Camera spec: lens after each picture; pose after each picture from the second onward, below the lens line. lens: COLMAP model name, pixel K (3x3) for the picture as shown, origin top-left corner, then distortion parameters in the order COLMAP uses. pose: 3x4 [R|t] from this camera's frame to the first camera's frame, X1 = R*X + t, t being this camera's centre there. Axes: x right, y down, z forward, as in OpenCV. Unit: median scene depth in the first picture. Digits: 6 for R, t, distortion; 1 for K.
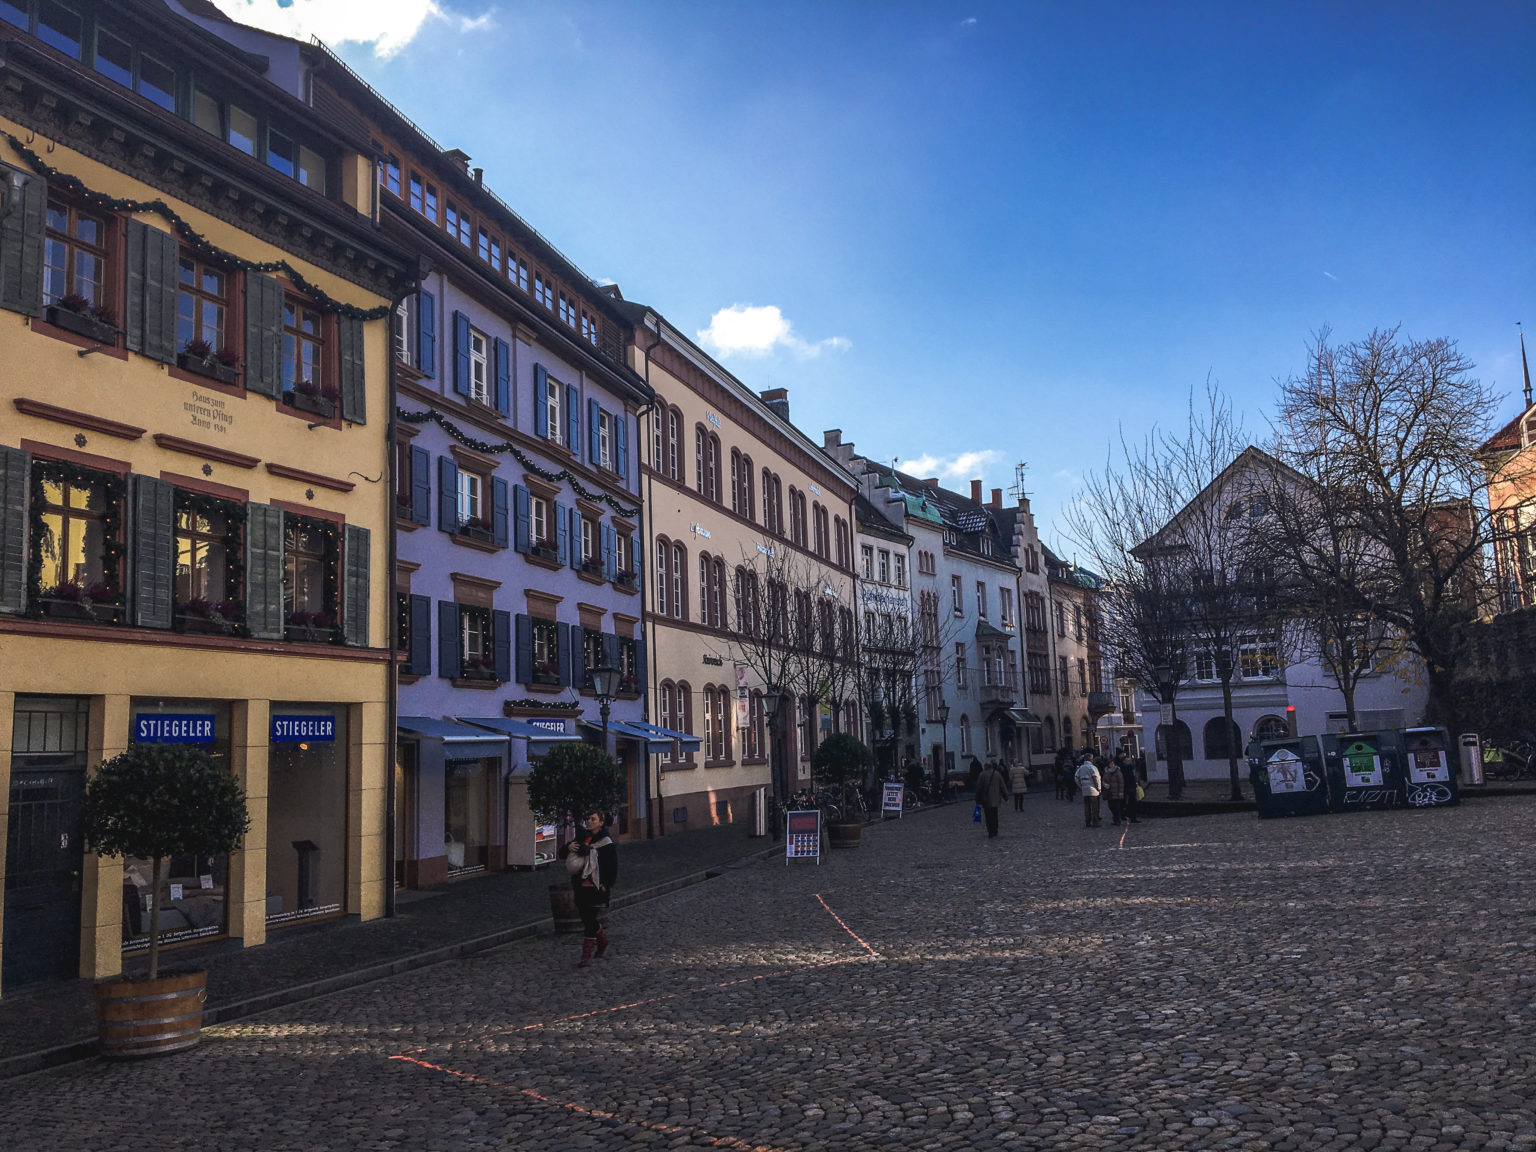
lens RADIAL K [[1284.1, 0, 768.0], [0, 1284.1, 576.0], [0, 0, 1]] dist [0.097895, -0.160999]
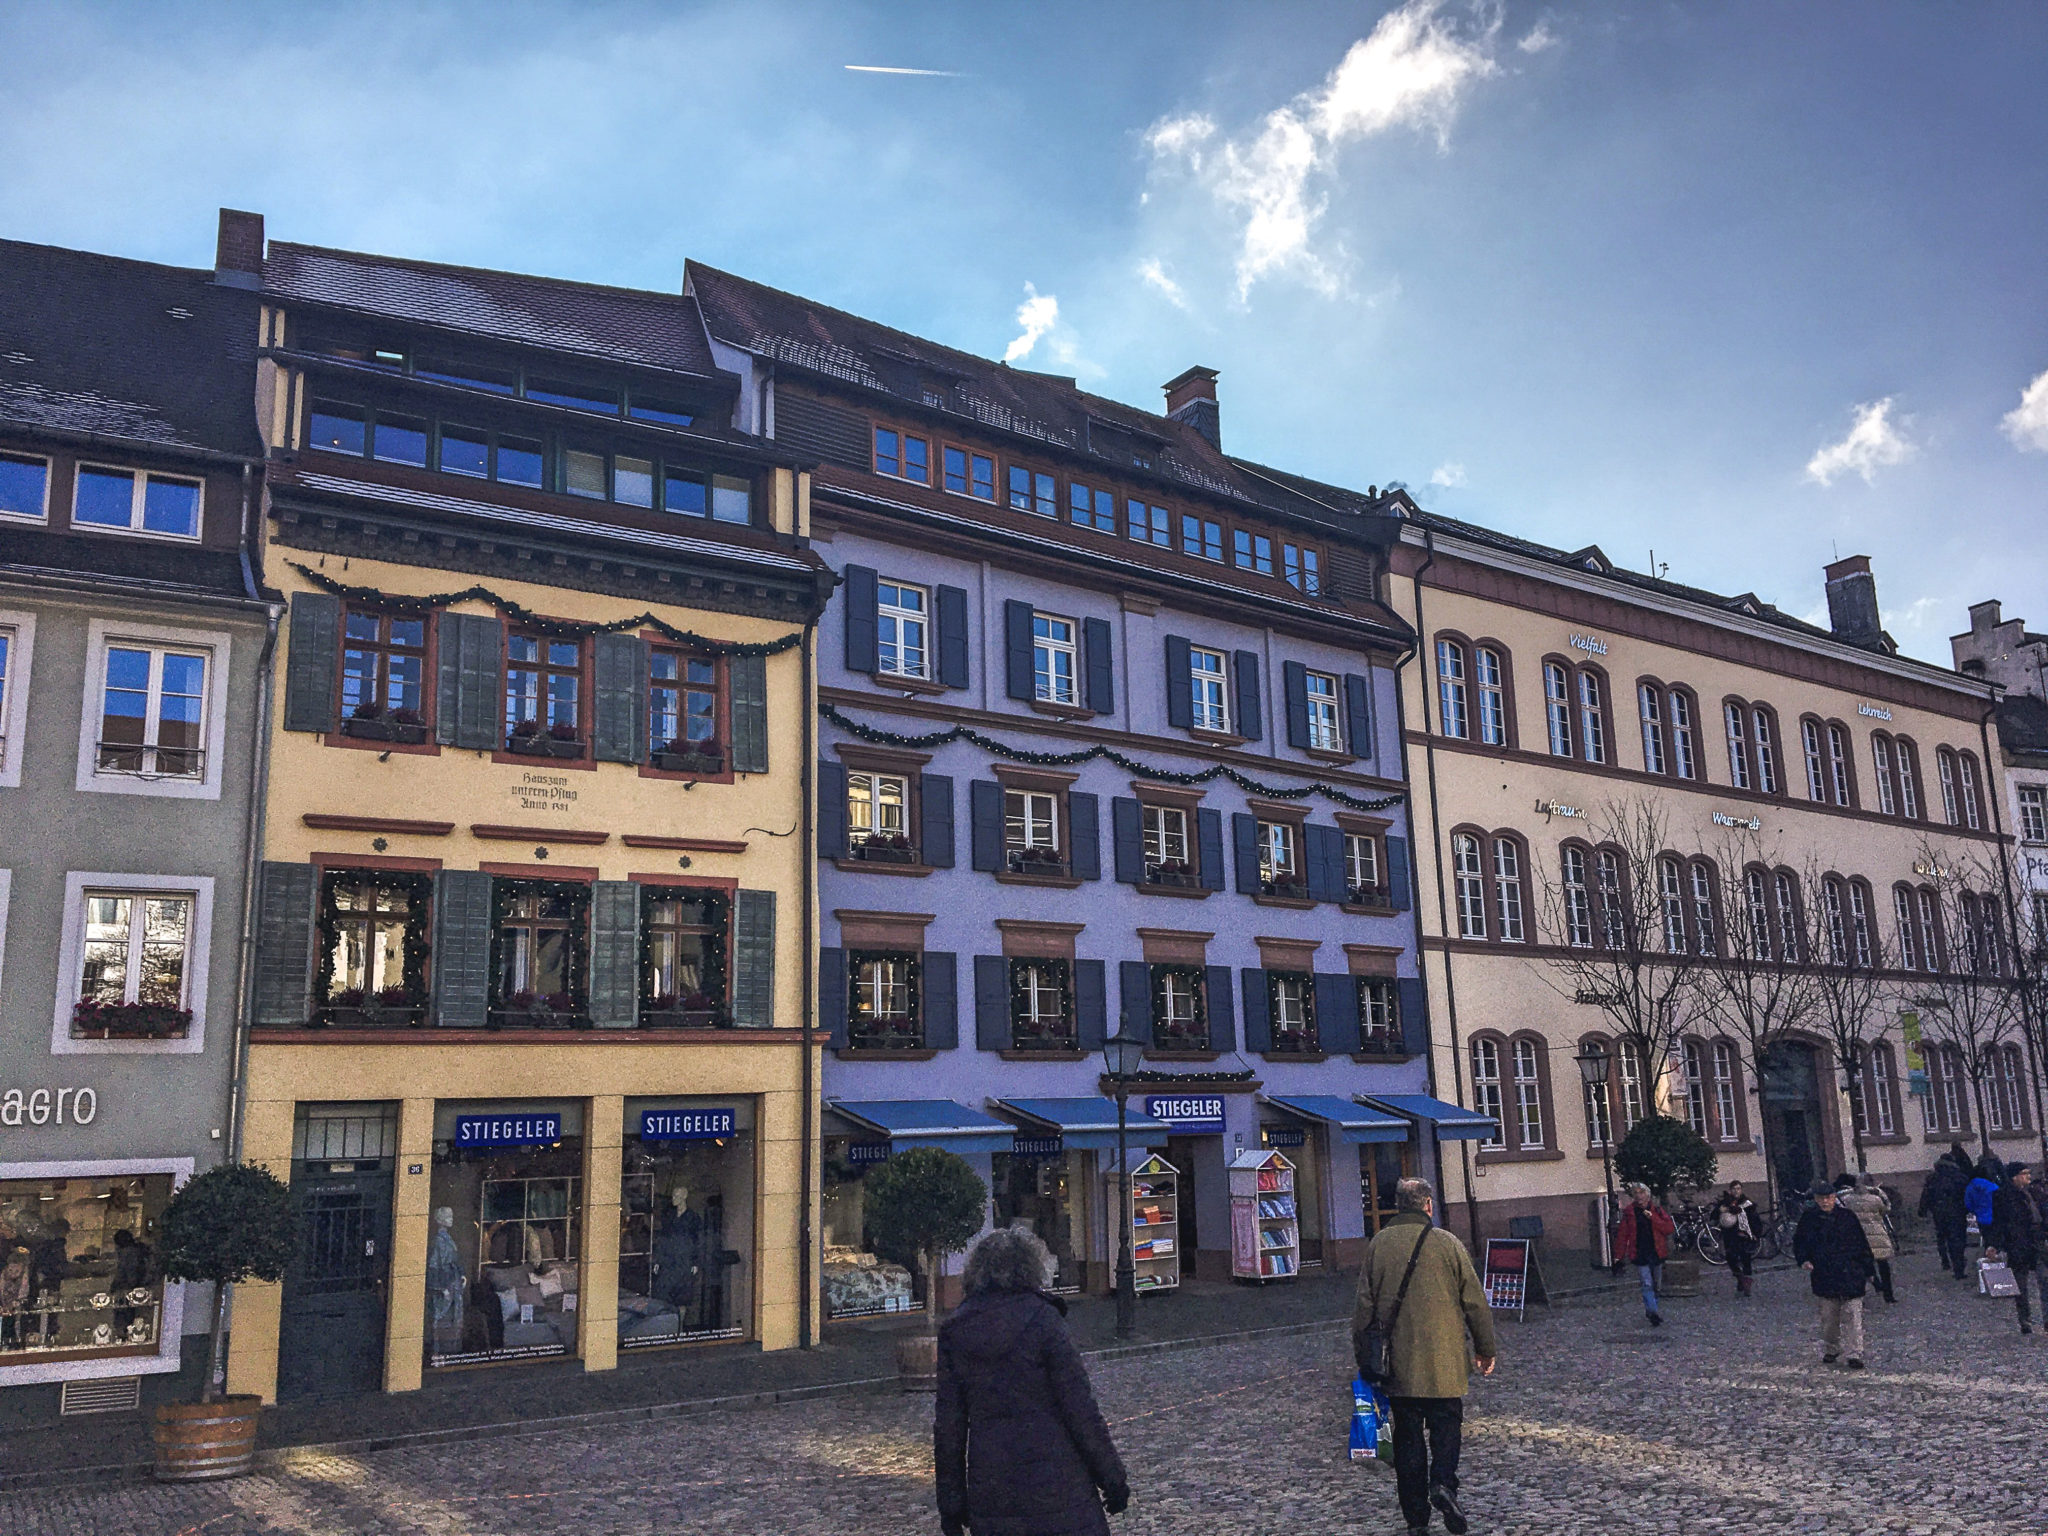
lens RADIAL K [[1712.2, 0, 1024.0], [0, 1712.2, 768.0], [0, 0, 1]] dist [0.097895, -0.160999]
pose [[0.810366, -0.105327, -0.576379, 0.514980], [0.075611, 0.994283, -0.075388, -0.018916], [0.581024, 0.017512, 0.813698, 0.153889]]
